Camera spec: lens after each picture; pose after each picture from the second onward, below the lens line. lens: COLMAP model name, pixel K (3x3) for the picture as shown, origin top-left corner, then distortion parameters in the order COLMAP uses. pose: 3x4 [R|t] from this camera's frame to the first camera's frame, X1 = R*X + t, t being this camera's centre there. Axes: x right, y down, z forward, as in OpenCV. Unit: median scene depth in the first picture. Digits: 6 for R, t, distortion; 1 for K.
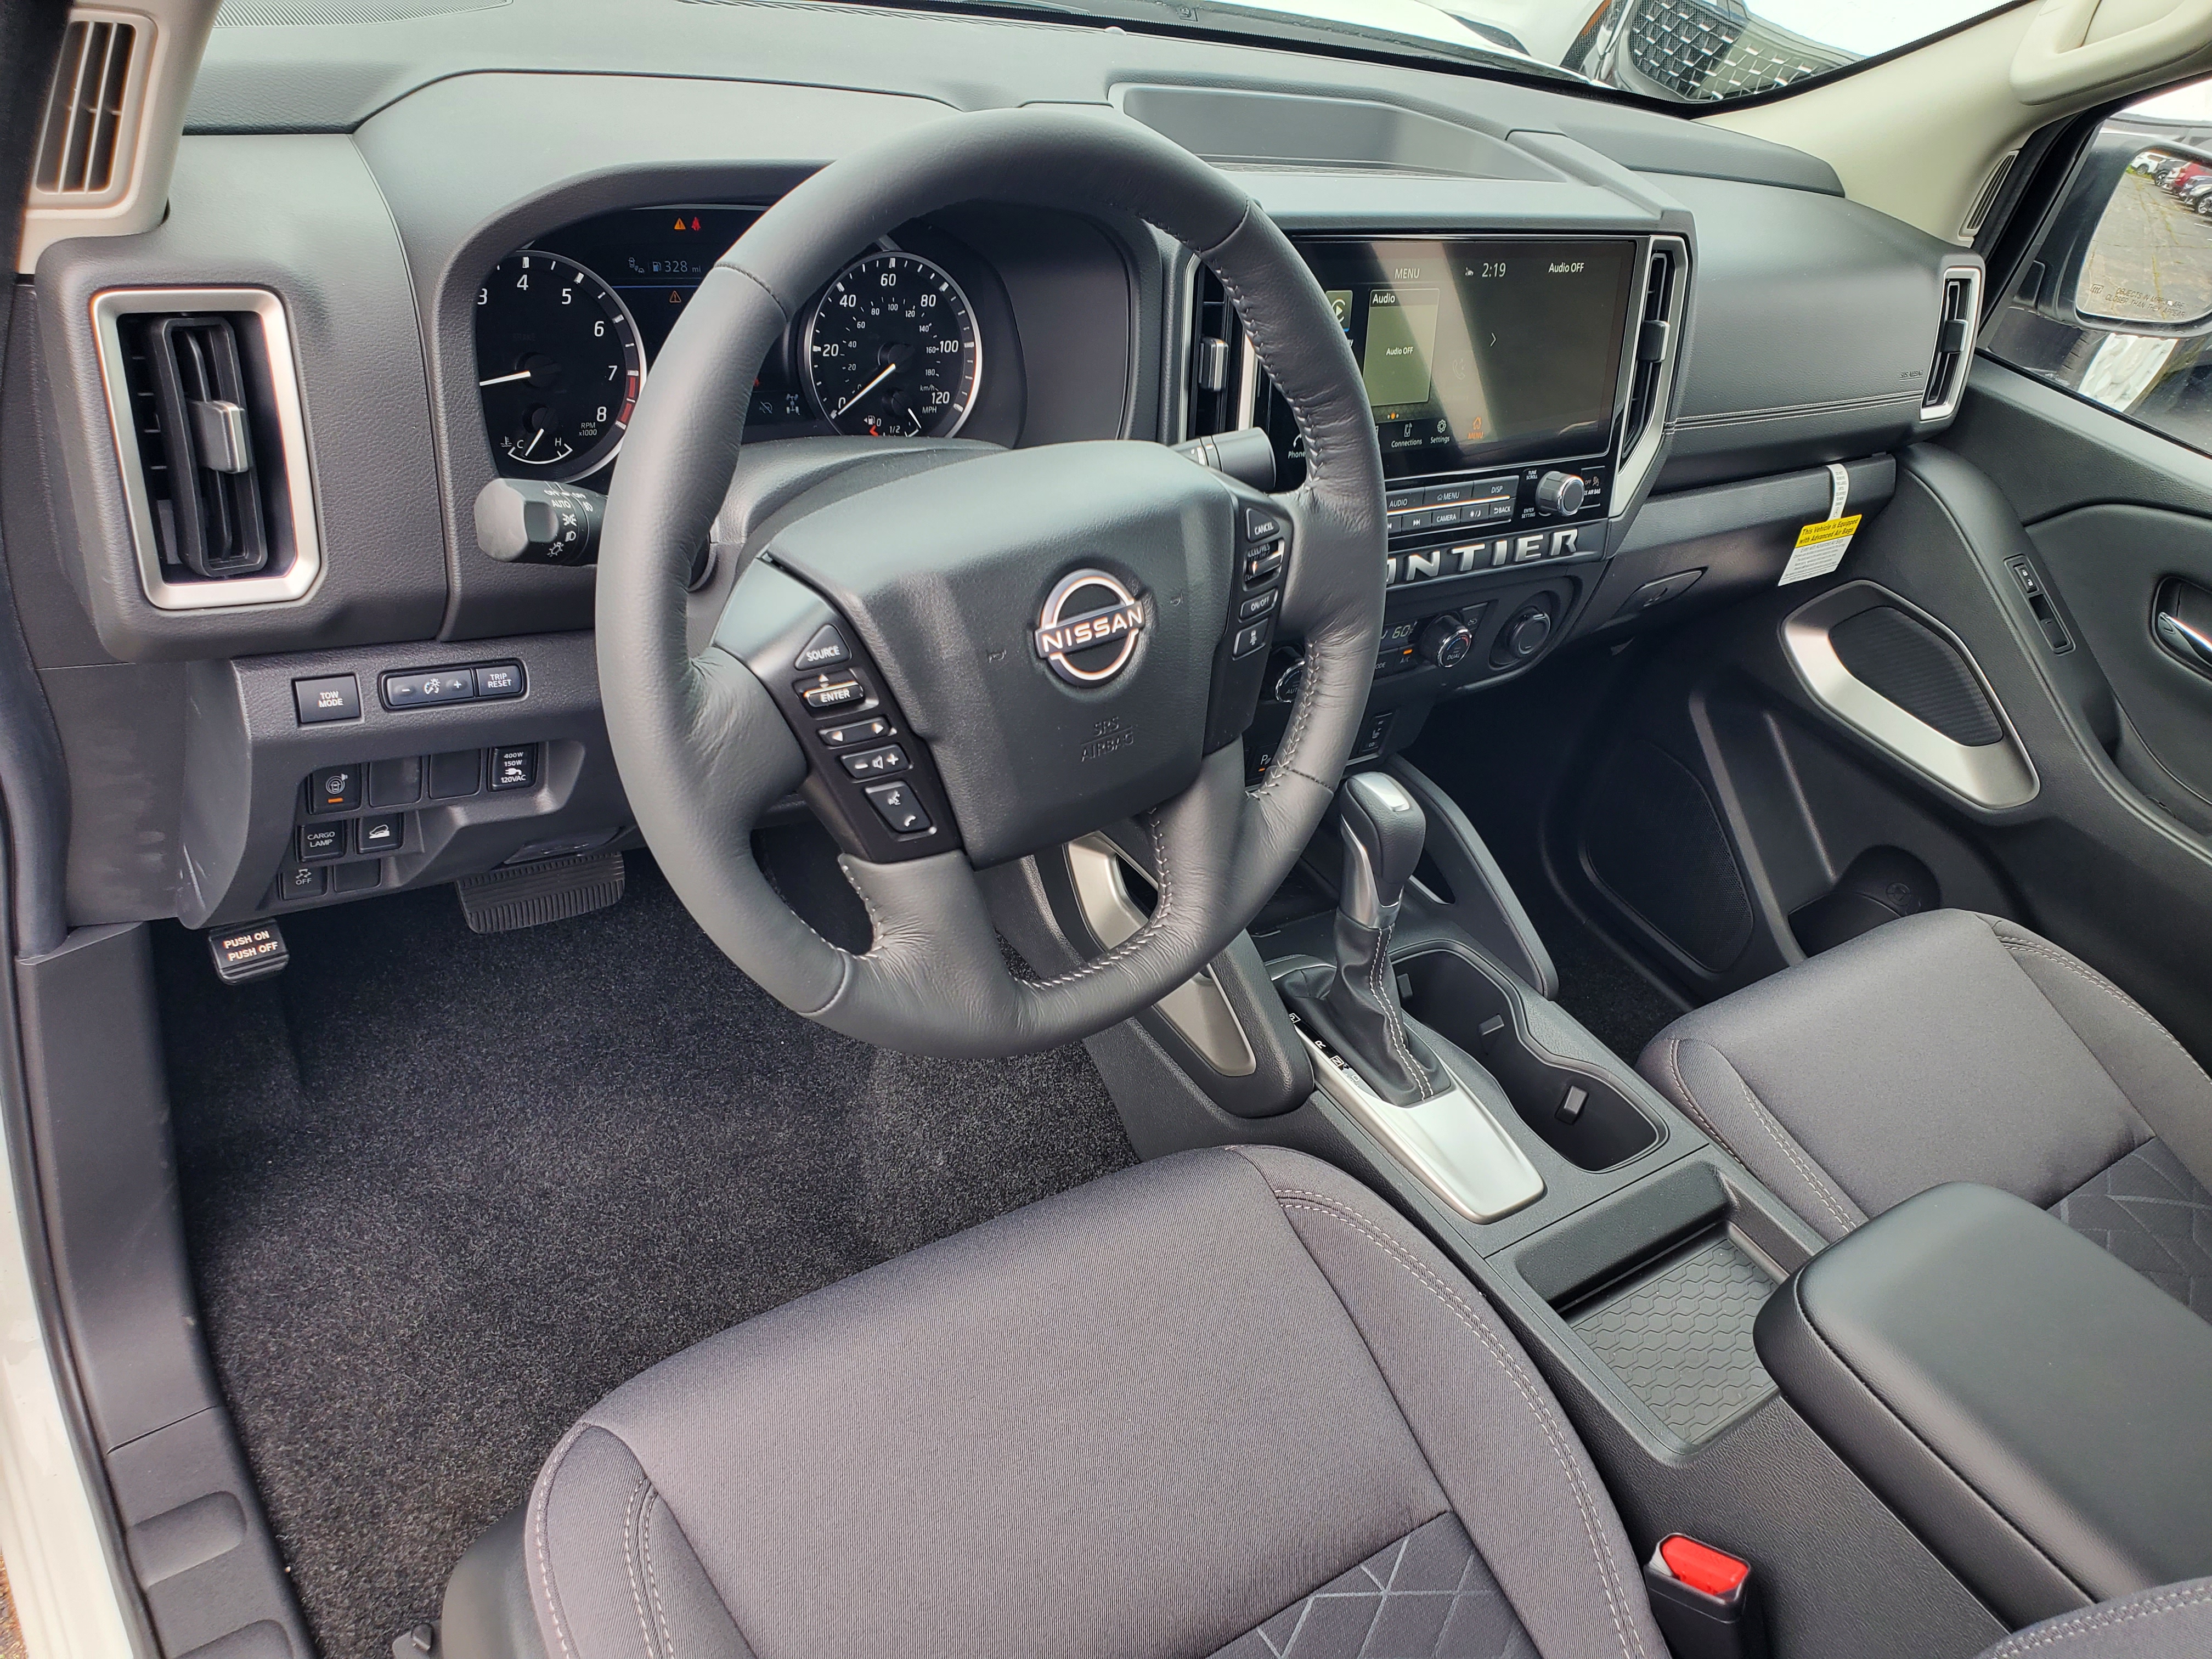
lens RADIAL K [[1685.8, 0, 1083.2], [0, 1685.8, 850.8], [0, 0, 1]] dist [0.032794, -0.058819]
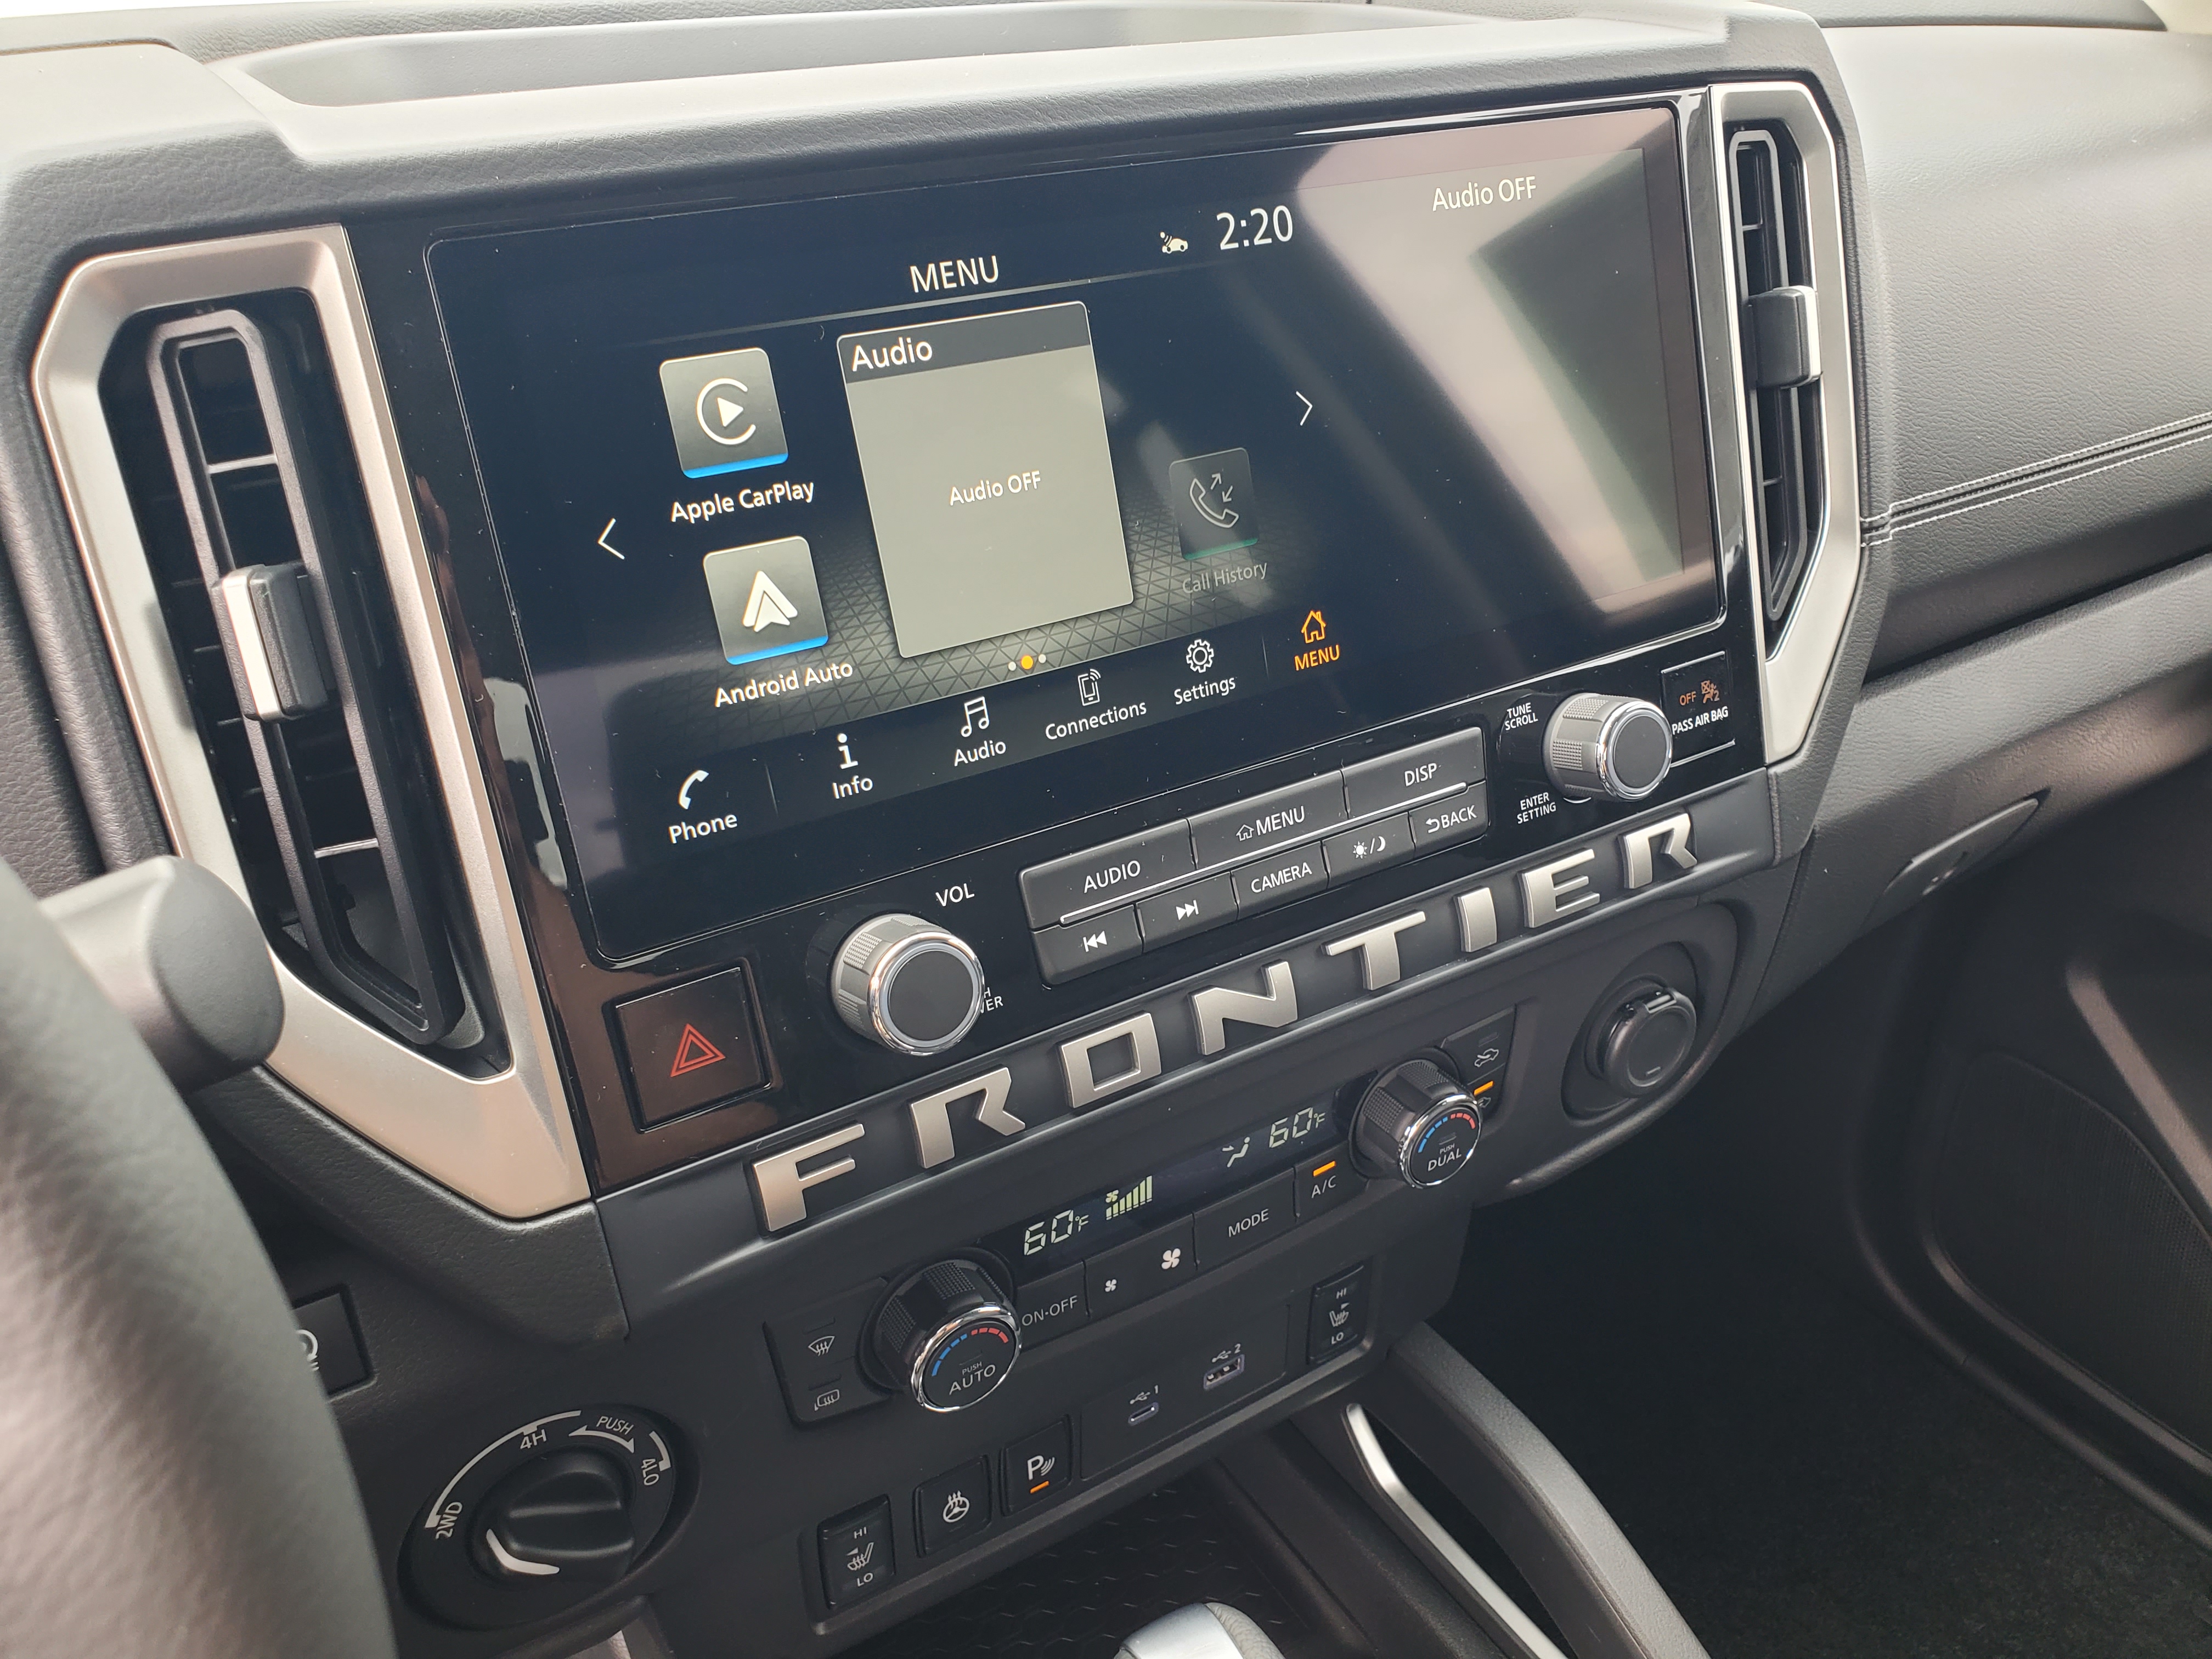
lens RADIAL K [[1685.8, 0, 1083.2], [0, 1685.8, 850.8], [0, 0, 1]] dist [0.032794, -0.058819]
pose [[0.969346, -0.165799, -0.181325, 0.229329], [0.141133, 0.979833, -0.141450, -0.147741], [0.201121, 0.111523, 0.973197, 0.589841]]
